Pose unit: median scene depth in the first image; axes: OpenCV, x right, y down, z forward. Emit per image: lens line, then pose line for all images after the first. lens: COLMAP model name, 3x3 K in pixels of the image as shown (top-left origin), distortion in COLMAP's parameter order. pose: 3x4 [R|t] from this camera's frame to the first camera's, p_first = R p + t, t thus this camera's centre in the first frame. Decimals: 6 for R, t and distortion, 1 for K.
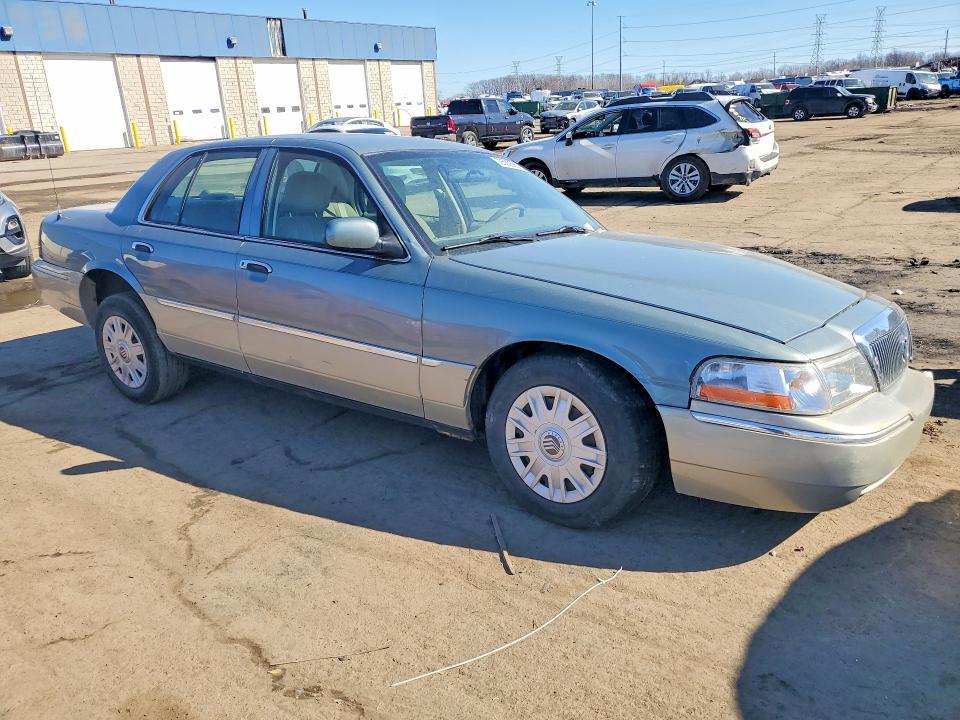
lens RADIAL K [[786.7, 0, 481.3], [0, 786.7, 360.5], [0, 0, 1]] dist [0.015376, 0.008441]
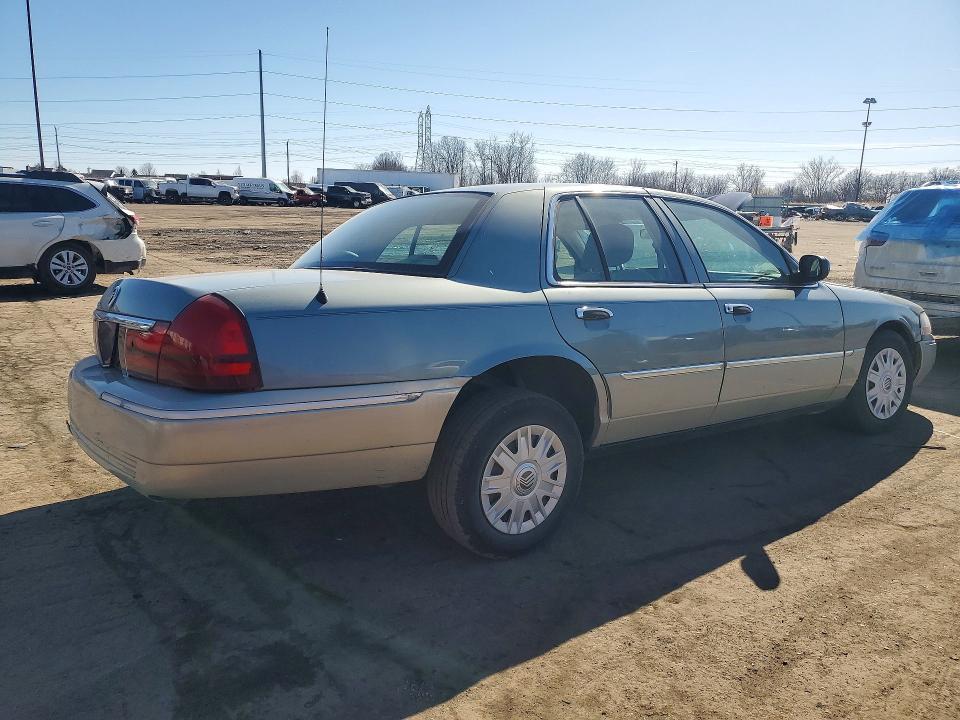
lens RADIAL K [[786.7, 0, 480.4], [0, 786.7, 361.5], [0, 0, 1]] dist [0.015376, 0.008441]
pose [[0.253045, -0.118553, 0.960163, -0.488152], [0.247696, 0.967323, 0.054158, -0.068418], [-0.935208, 0.224124, 0.274141, 0.373984]]
